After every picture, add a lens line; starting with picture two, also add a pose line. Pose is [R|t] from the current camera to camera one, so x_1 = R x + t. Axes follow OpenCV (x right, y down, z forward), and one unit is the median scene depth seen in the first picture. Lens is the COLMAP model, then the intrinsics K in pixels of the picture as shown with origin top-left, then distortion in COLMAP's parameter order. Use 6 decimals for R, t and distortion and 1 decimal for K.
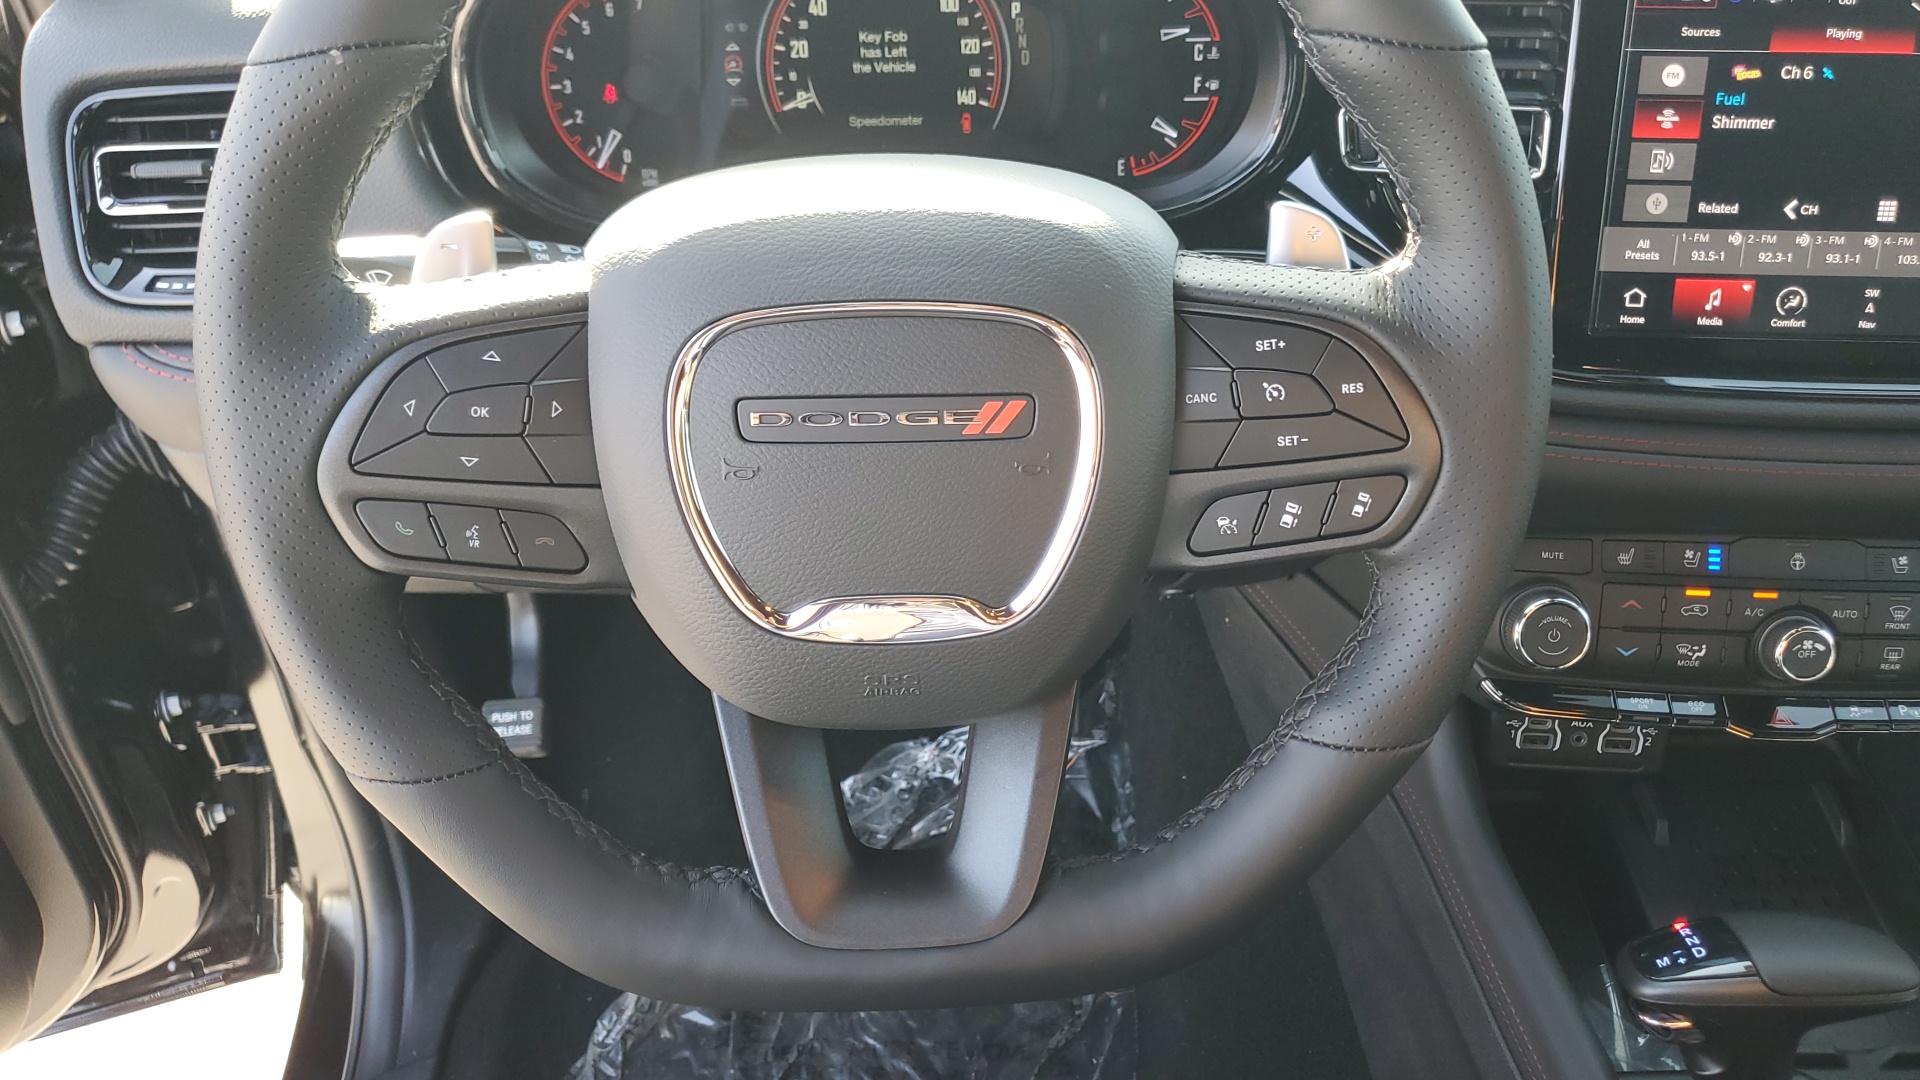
lens RADIAL K [[1556.7, 0, 971.6], [0, 1556.7, 540.2], [0, 0, 1]] dist [0.033735, -0.009338]
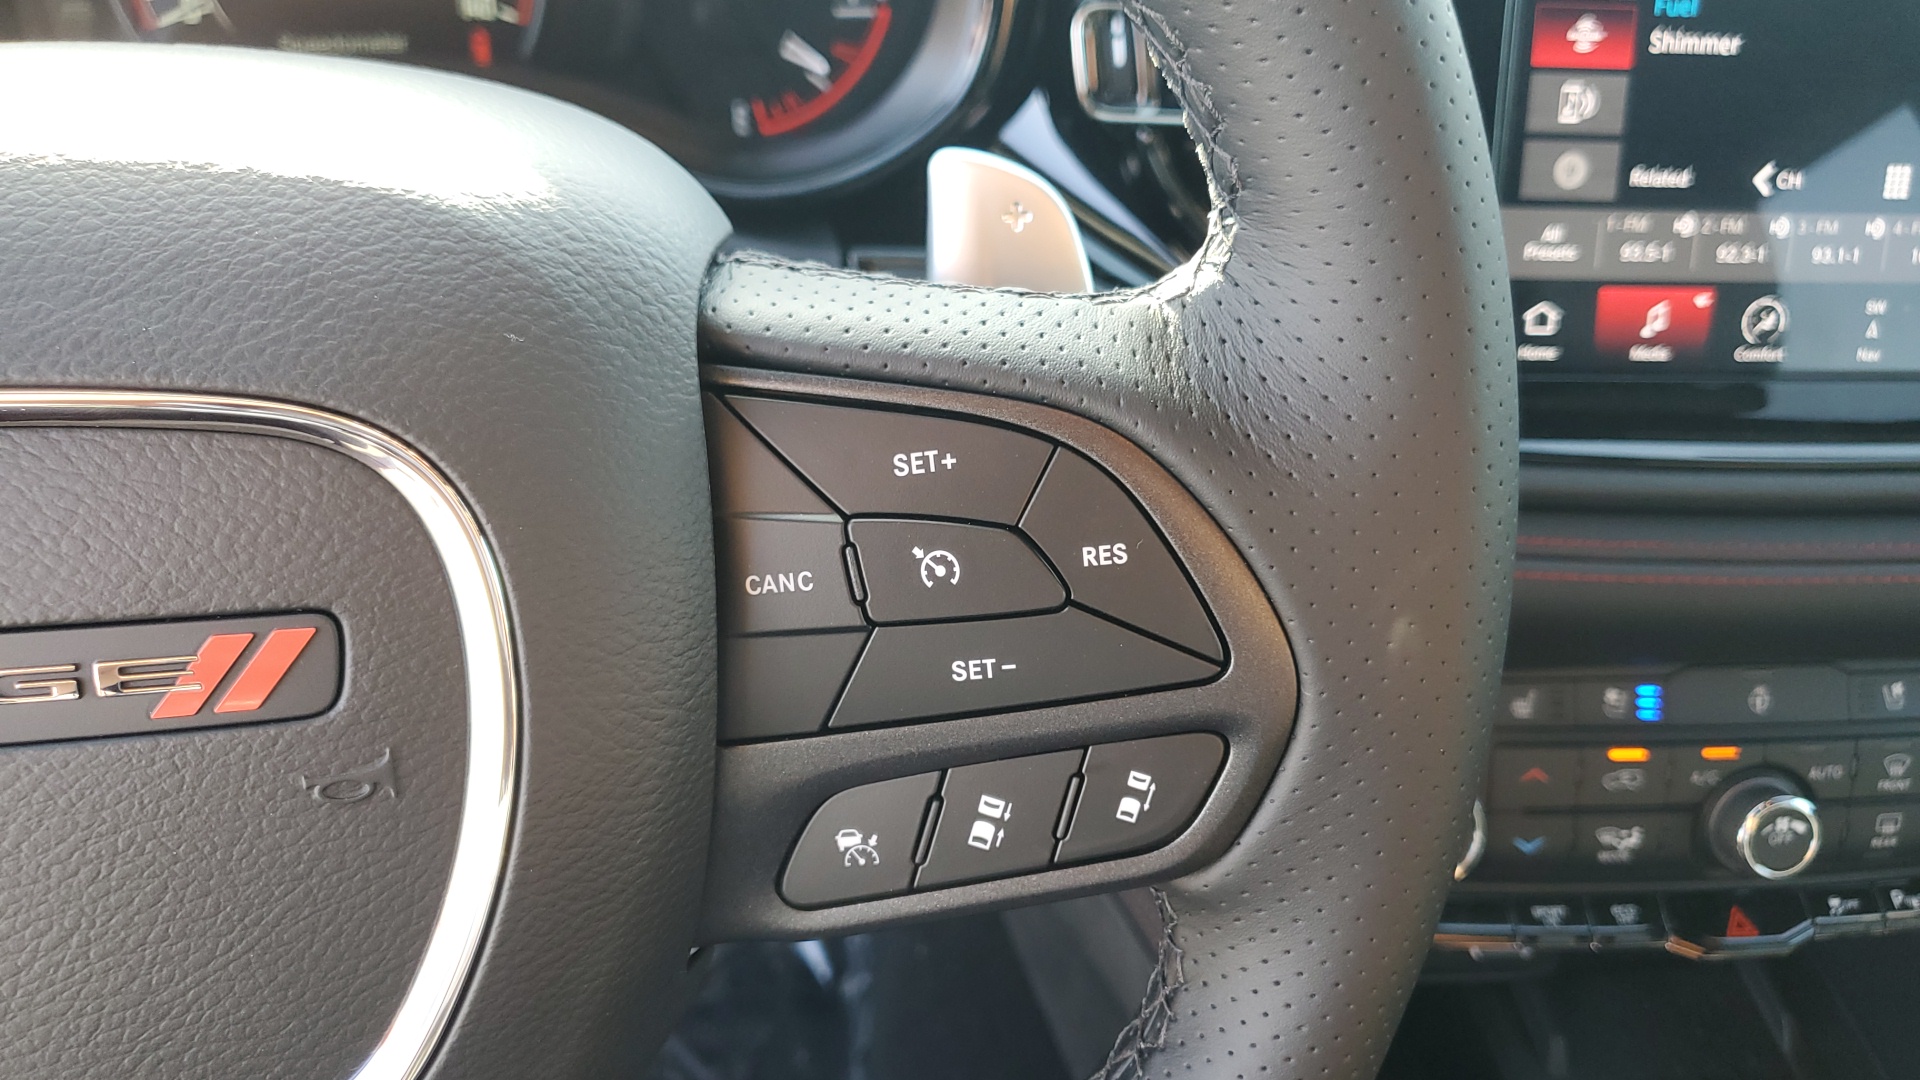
lens RADIAL K [[1556.7, 0, 1006.2], [0, 1556.7, 555.6], [0, 0, 1]] dist [0.033735, -0.009338]
pose [[0.986716, -0.040202, 0.157404, 0.107856], [0.038619, 0.999168, 0.013100, -0.077766], [-0.157799, -0.006847, 0.987447, 0.416996]]
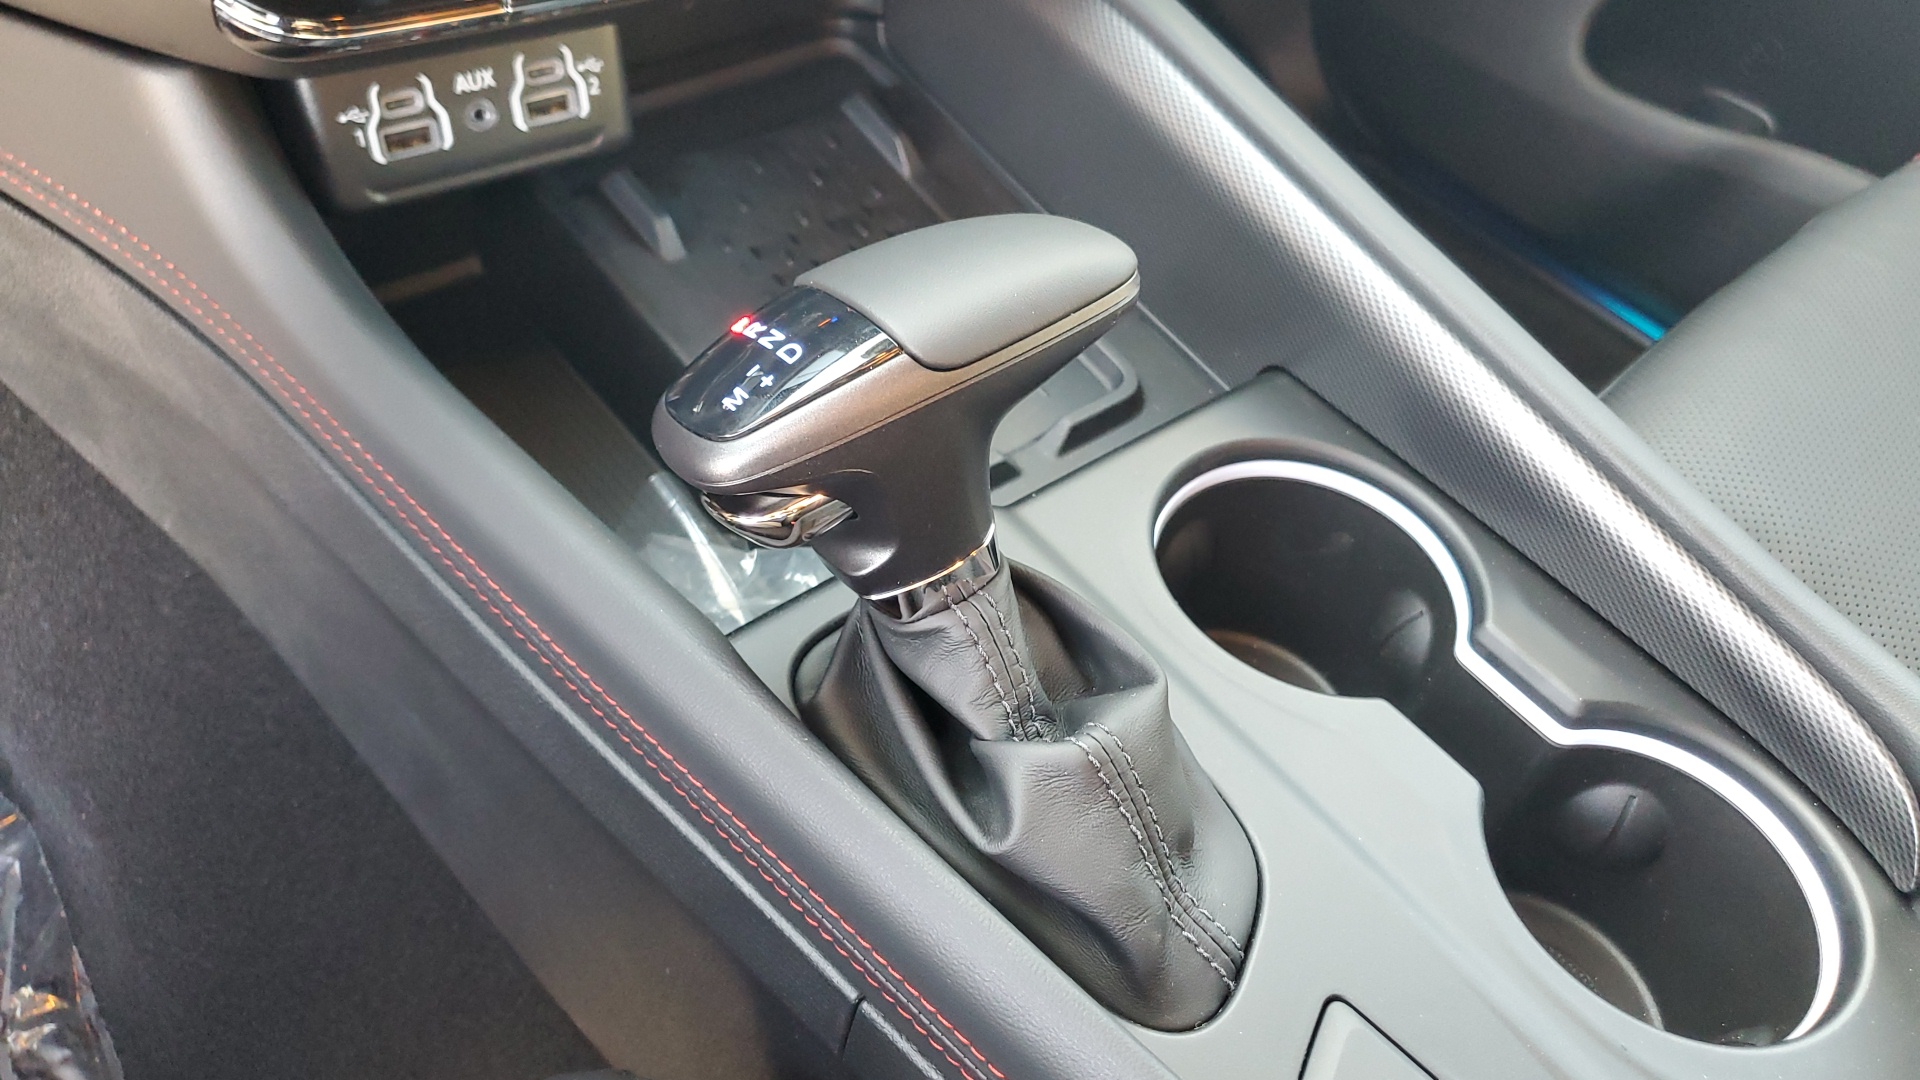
lens RADIAL K [[1556.7, 0, 977.0], [0, 1556.7, 544.3], [0, 0, 1]] dist [0.033735, -0.009338]
pose [[0.768352, -0.400969, 0.498857, 0.233010], [0.271015, 0.909934, 0.313959, 0.173059], [-0.579815, -0.106034, 0.807819, 0.546722]]
